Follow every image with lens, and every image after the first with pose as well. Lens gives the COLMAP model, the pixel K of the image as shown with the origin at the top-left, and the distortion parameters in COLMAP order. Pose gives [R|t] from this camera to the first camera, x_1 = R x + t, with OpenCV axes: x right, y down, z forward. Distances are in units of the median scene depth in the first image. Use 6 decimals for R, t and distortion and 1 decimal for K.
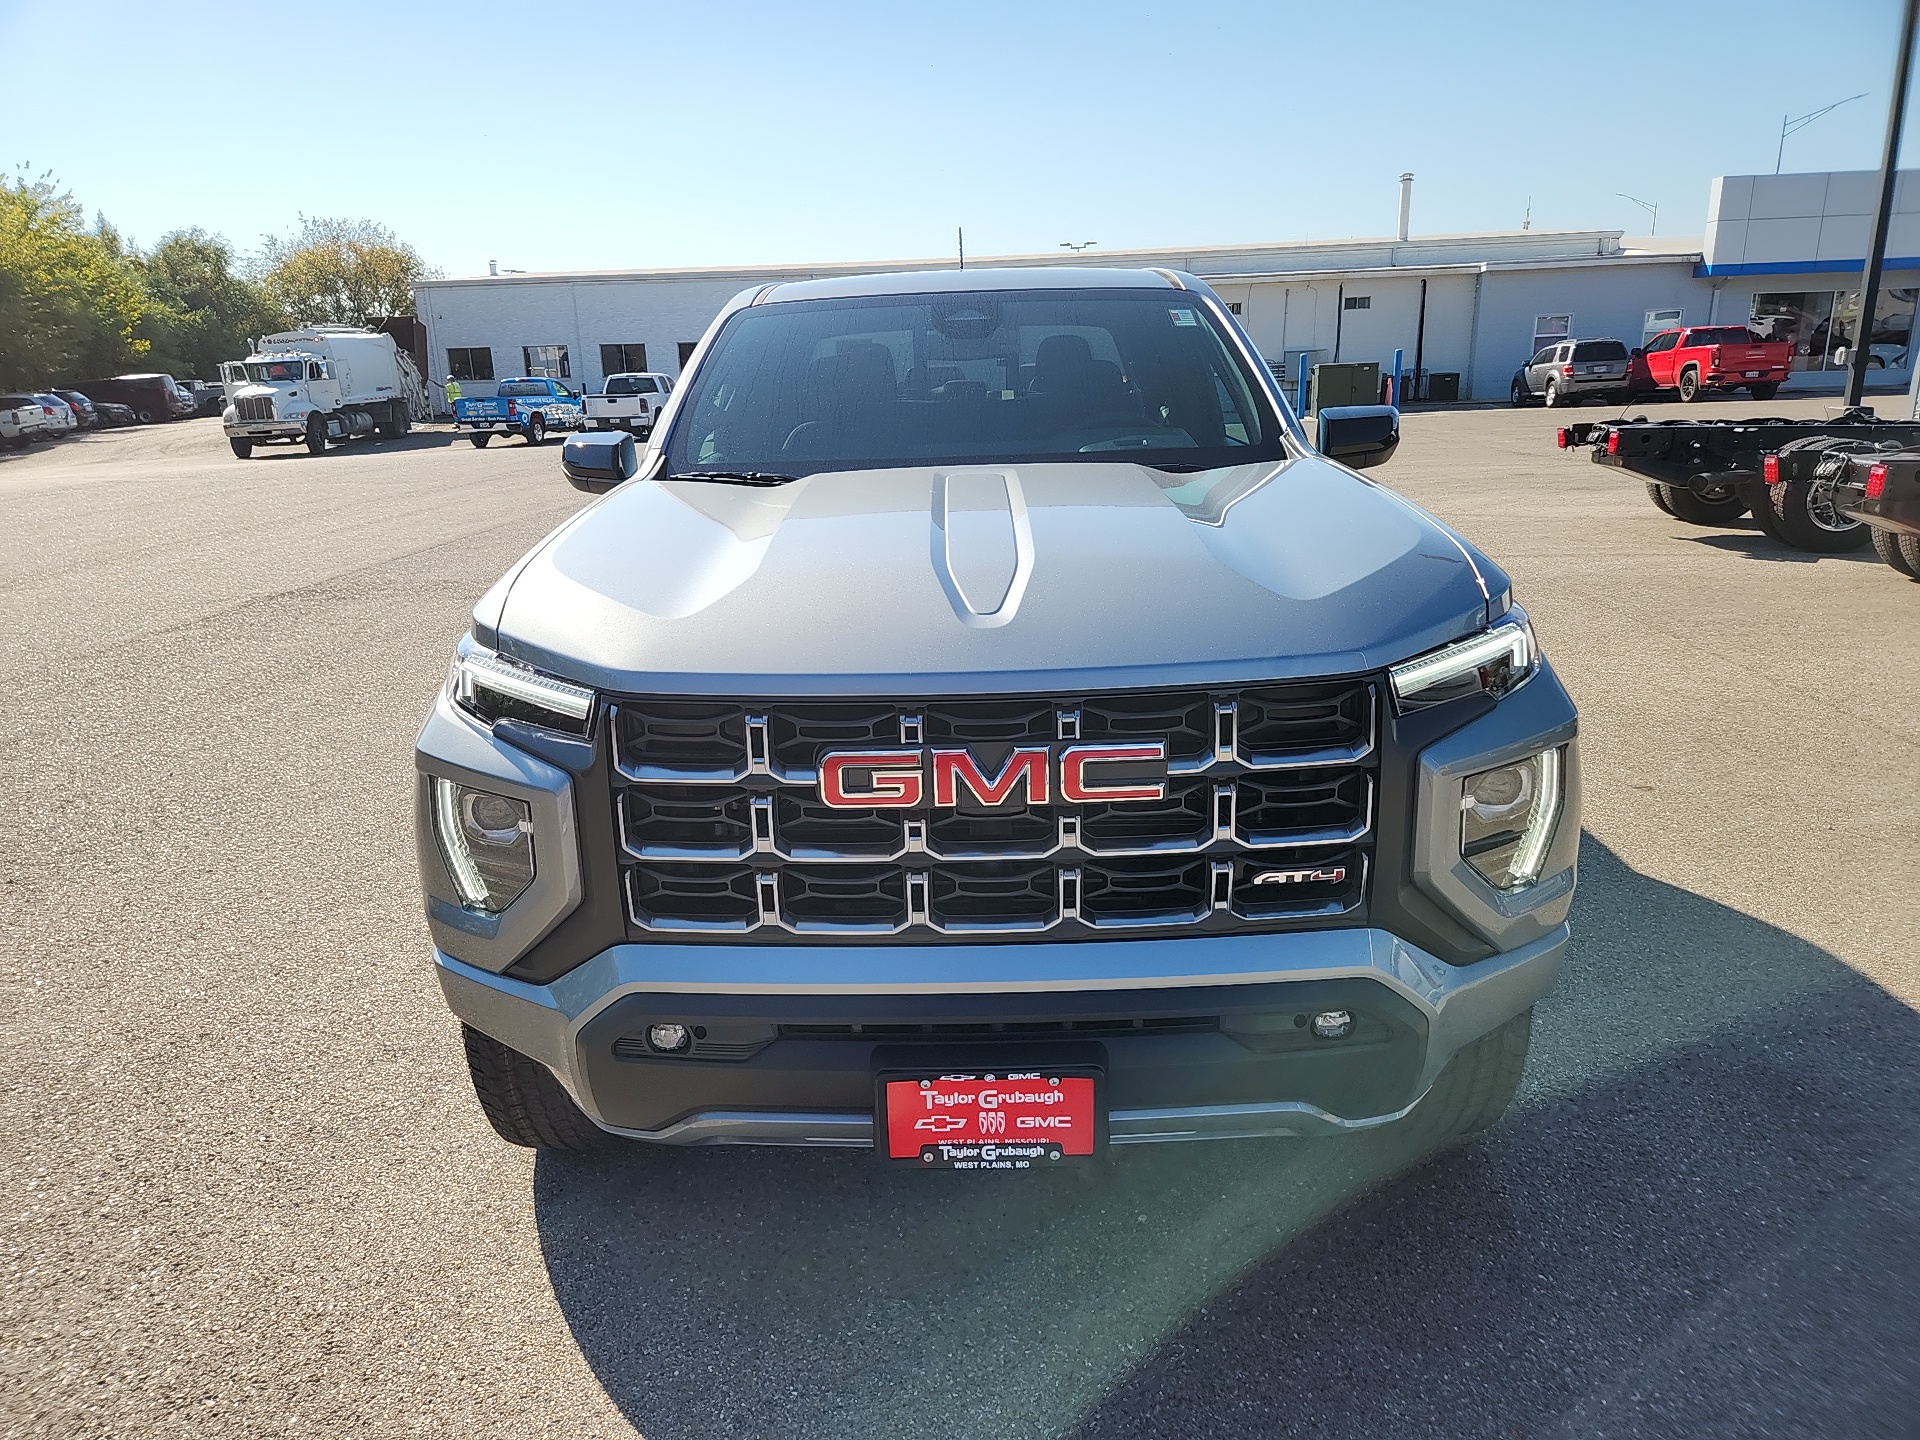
lens RADIAL K [[1284.5, 0, 960.0], [0, 1284.5, 720.0], [0, 0, 1]] dist [0.032672, -0.000497]
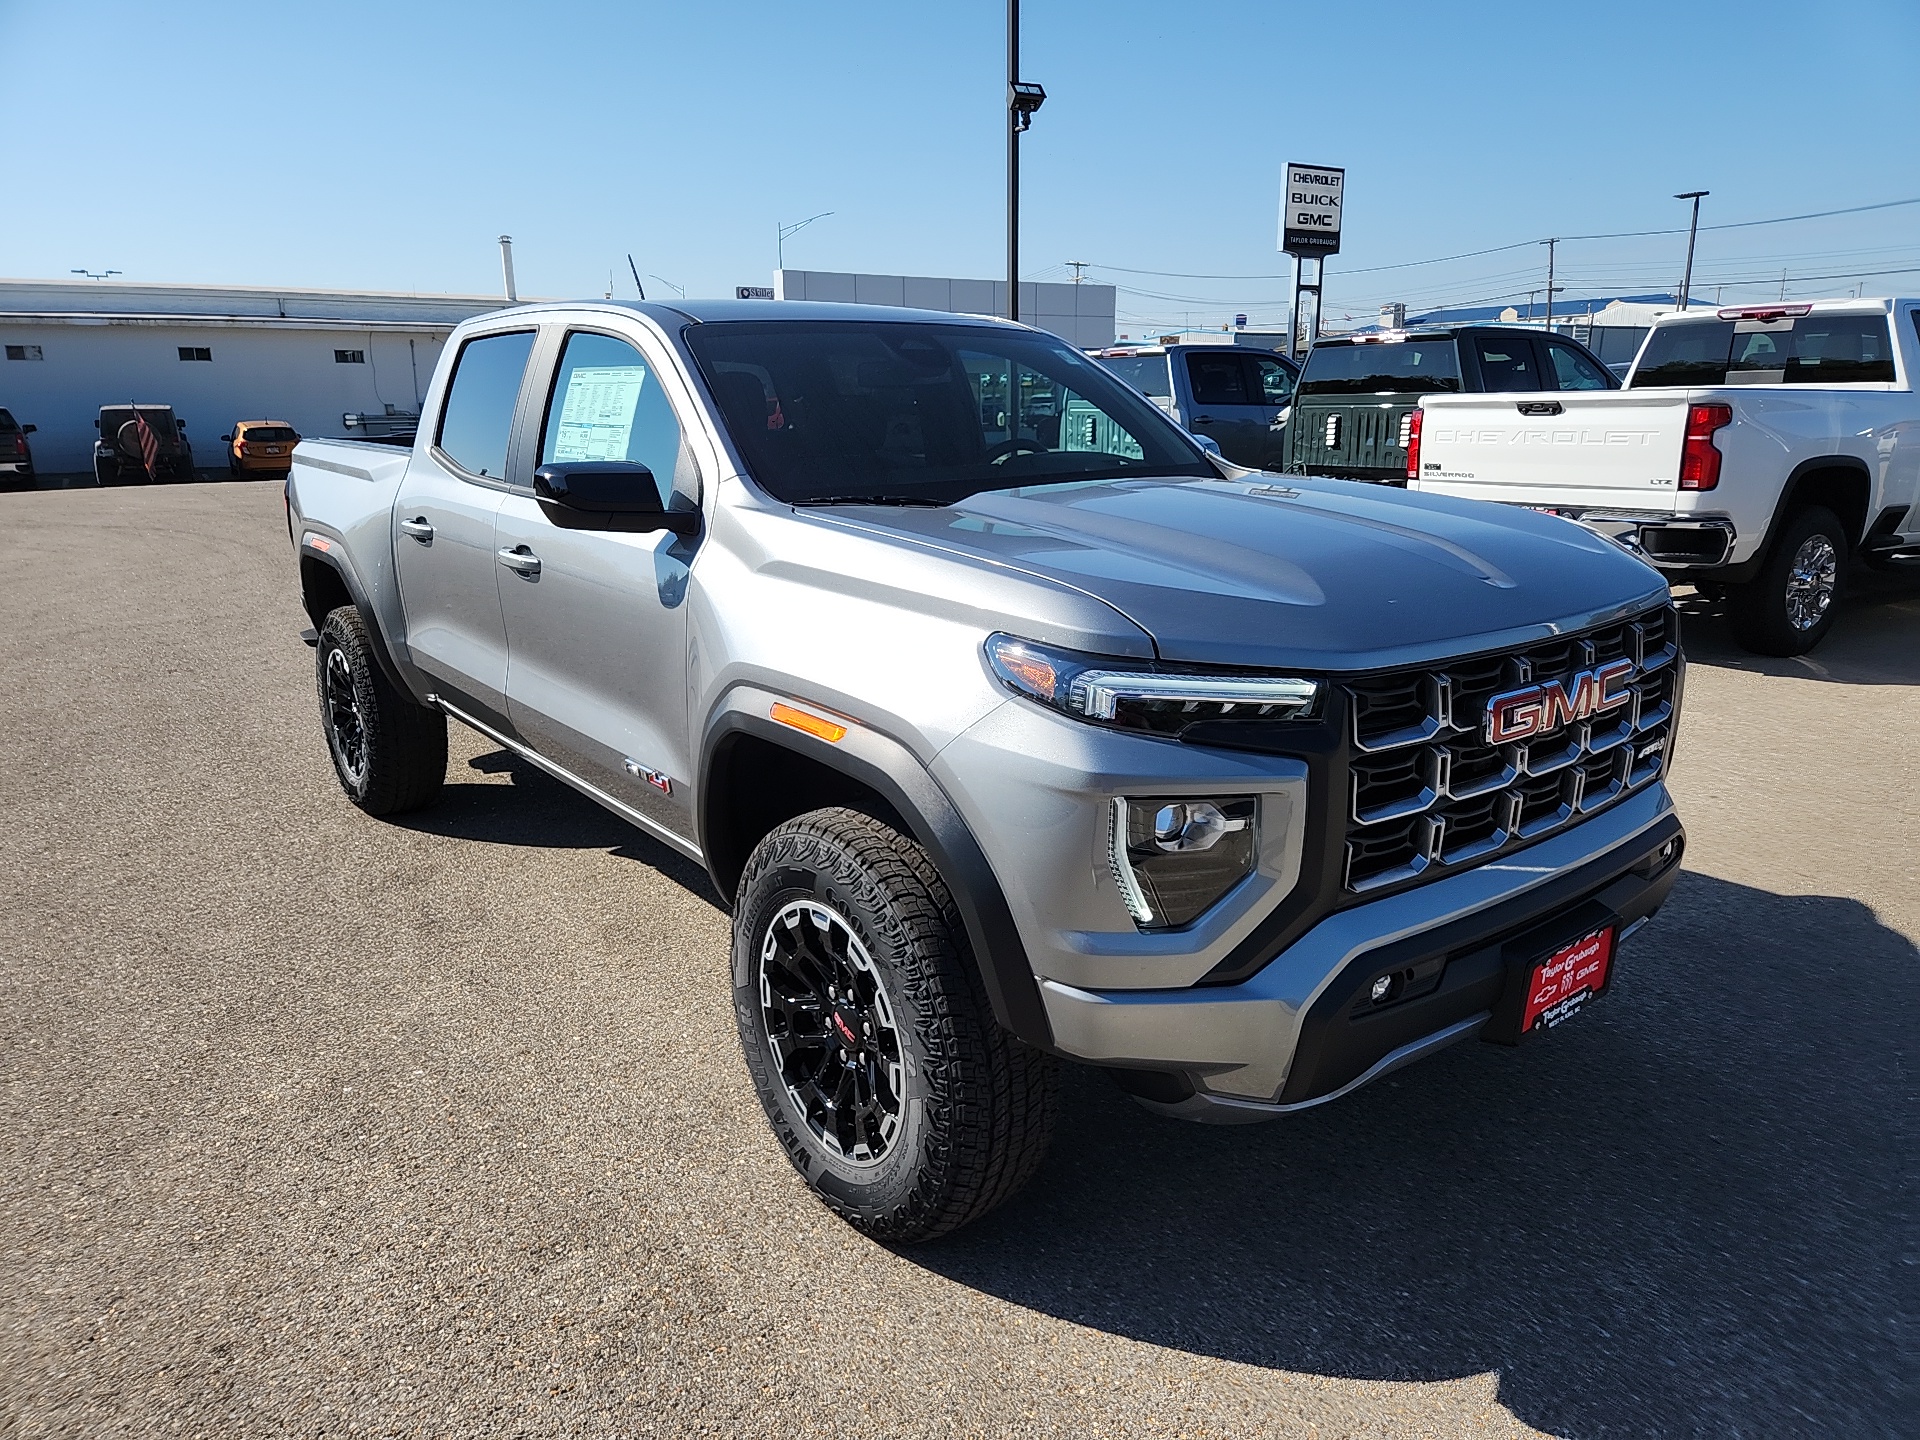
lens RADIAL K [[1284.5, 0, 960.0], [0, 1284.5, 720.0], [0, 0, 1]] dist [0.032672, -0.000497]
pose [[0.765897, -0.132833, 0.629092, -1.176368], [0.160804, 0.986906, 0.012613, -0.046786], [-0.622530, 0.091500, 0.777228, 0.370336]]
